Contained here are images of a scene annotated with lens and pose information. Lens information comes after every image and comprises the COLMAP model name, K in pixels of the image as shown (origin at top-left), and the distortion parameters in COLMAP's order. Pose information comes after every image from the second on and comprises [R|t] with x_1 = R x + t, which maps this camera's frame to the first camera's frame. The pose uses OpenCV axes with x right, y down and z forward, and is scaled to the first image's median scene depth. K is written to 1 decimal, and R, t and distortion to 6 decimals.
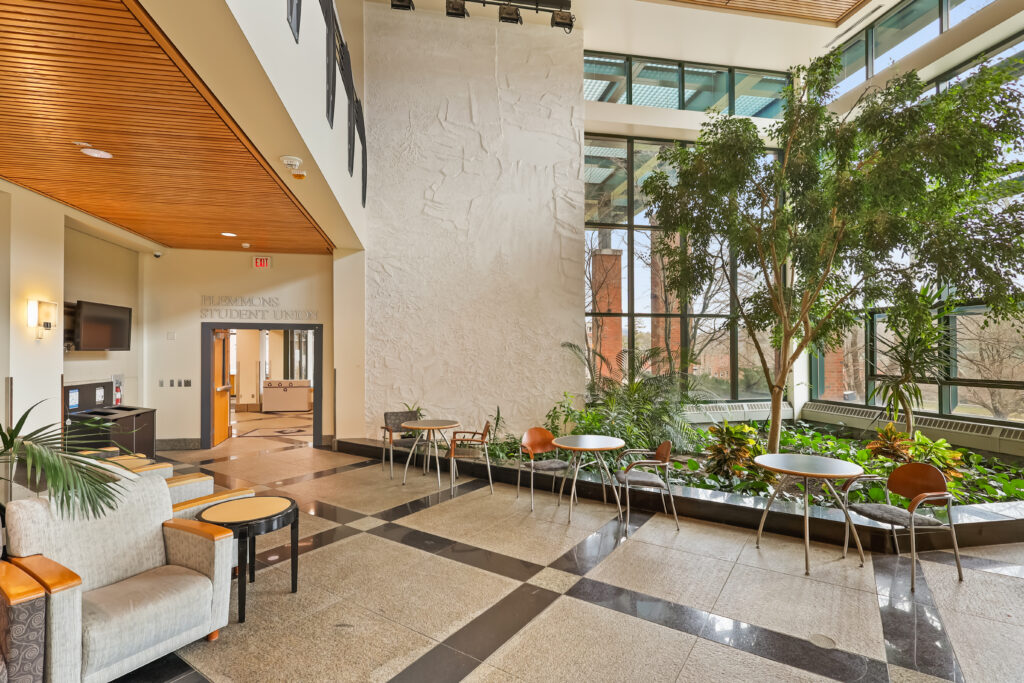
lens RADIAL K [[489.2, 0, 515.4], [0, 489.2, 345.0], [0, 0, 1]] dist [0.000354, 0.000352]
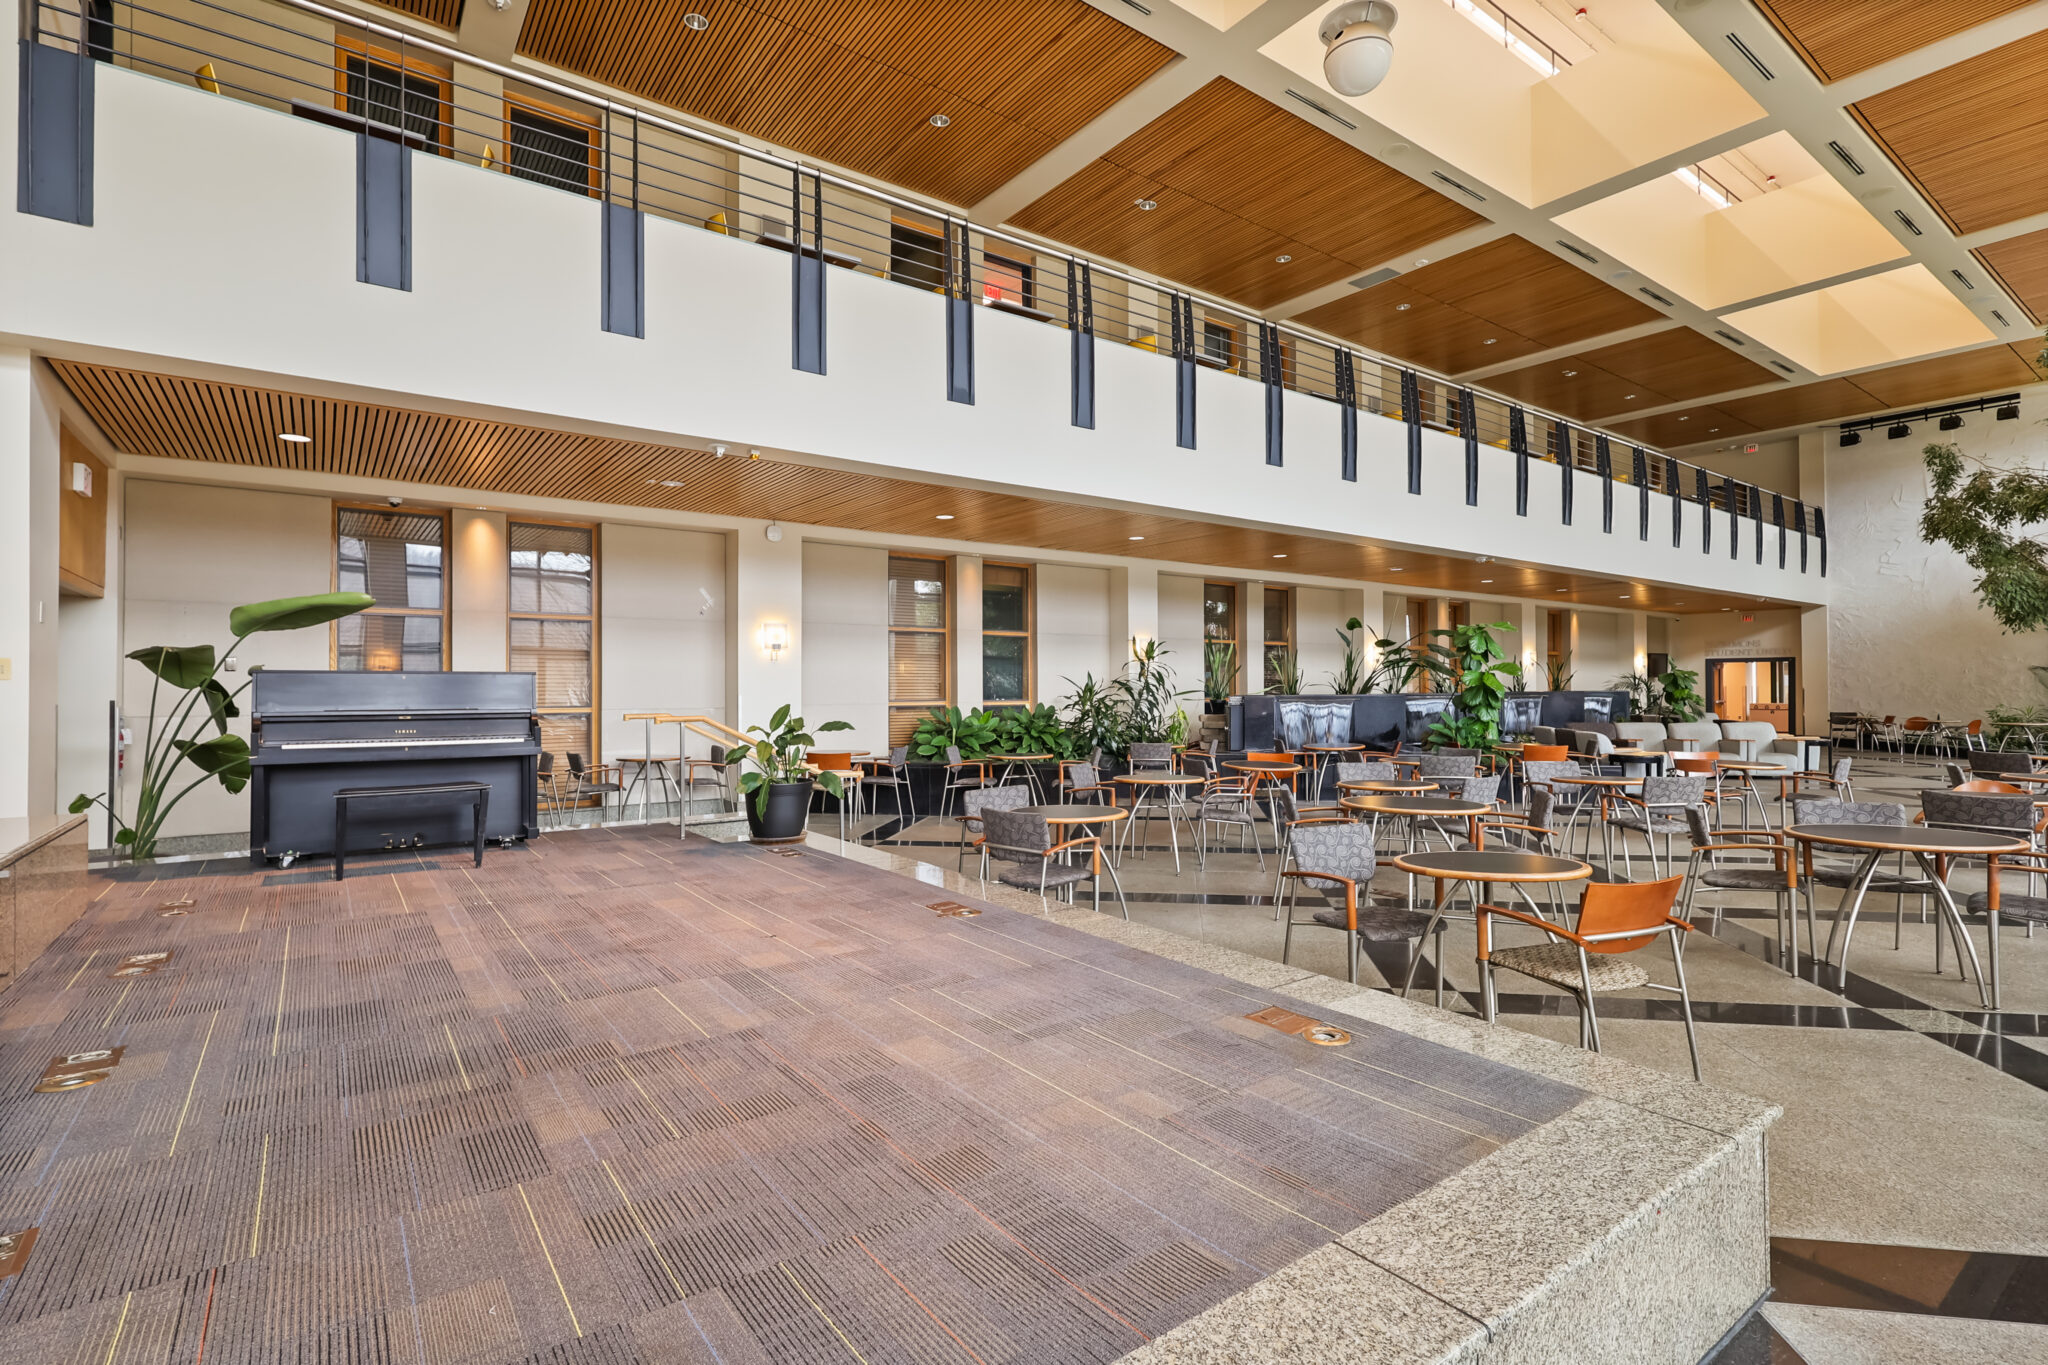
lens RADIAL K [[978.4, 0, 1030.7], [0, 978.4, 689.4], [0, 0, 1]] dist [0.000354, 0.000352]
pose [[0.438890, -0.003651, -0.898533, 1.184810], [0.013653, 0.999903, 0.002606, 0.012304], [0.898437, -0.013412, 0.438898, -2.242871]]
